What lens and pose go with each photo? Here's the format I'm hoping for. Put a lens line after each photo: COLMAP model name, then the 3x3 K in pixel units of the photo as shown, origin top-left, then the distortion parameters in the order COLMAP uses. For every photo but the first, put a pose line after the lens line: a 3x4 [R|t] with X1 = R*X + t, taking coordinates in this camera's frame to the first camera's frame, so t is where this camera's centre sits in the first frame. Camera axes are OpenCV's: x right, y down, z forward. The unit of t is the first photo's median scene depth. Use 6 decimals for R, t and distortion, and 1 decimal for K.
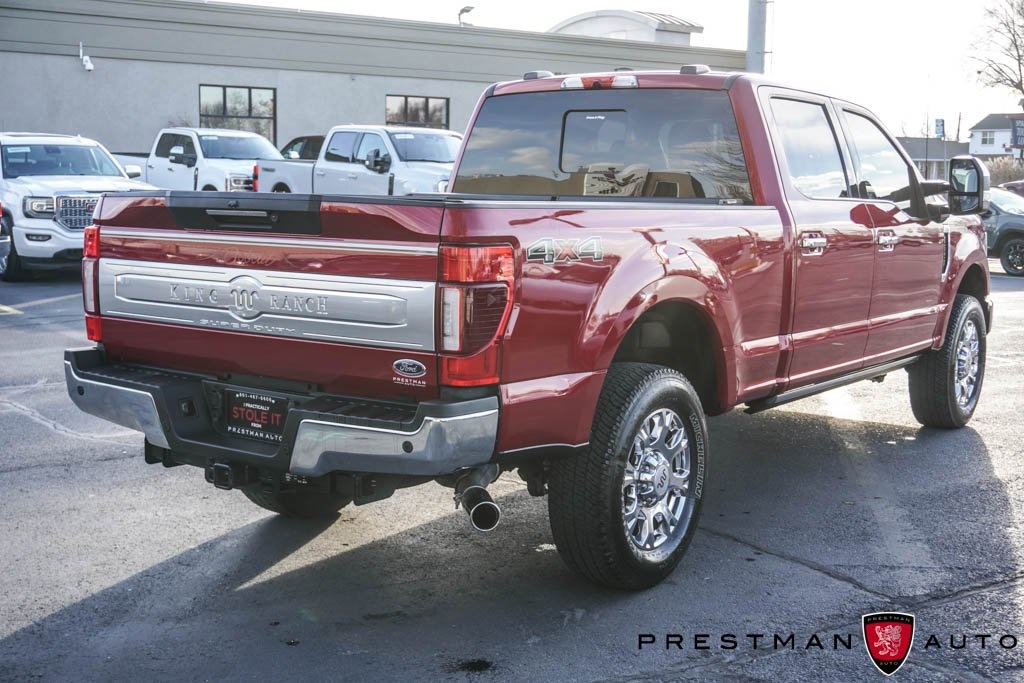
lens RADIAL K [[1325.2, 0, 509.4], [0, 1325.2, 339.5], [0, 0, 1]] dist [0.003648, 0.000000]
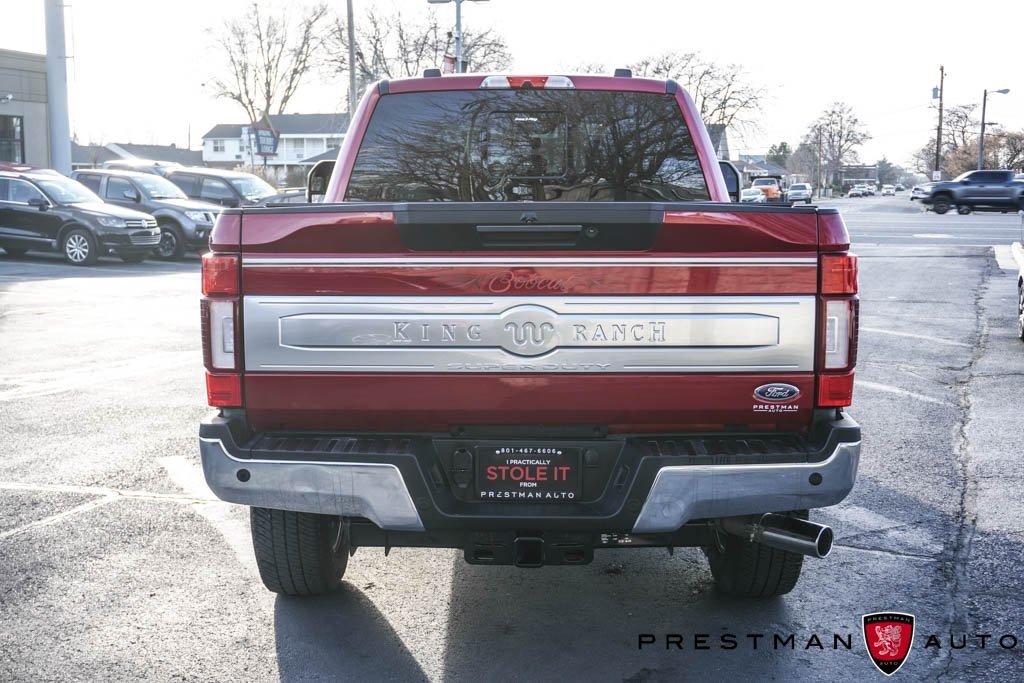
lens RADIAL K [[1259.9, 0, 513.3], [0, 1259.9, 342.2], [0, 0, 1]] dist [0.006711, 0.000000]
pose [[0.820558, -0.082958, 0.565510, -0.600979], [0.080929, 0.996306, 0.028725, -0.044510], [-0.565804, 0.022196, 0.824241, 0.335510]]
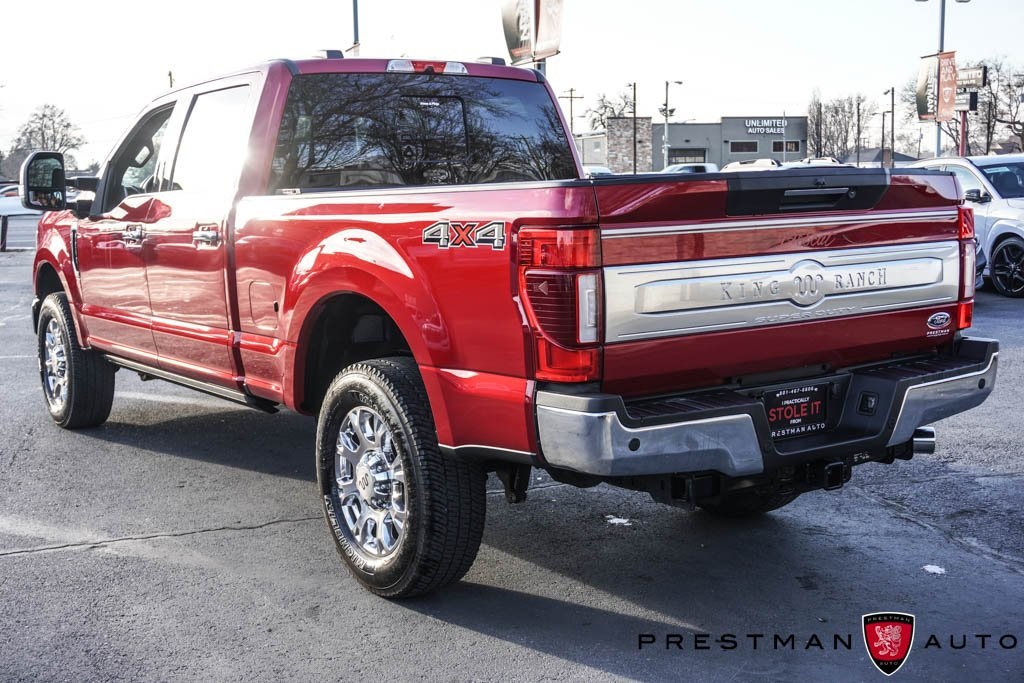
lens RADIAL K [[1259.9, 0, 512.9], [0, 1259.9, 343.9], [0, 0, 1]] dist [0.006711, 0.000000]
pose [[0.335335, -0.141249, 0.931450, -1.015425], [0.144453, 0.984714, 0.097321, -0.097866], [-0.930959, 0.101916, 0.350613, 0.821192]]
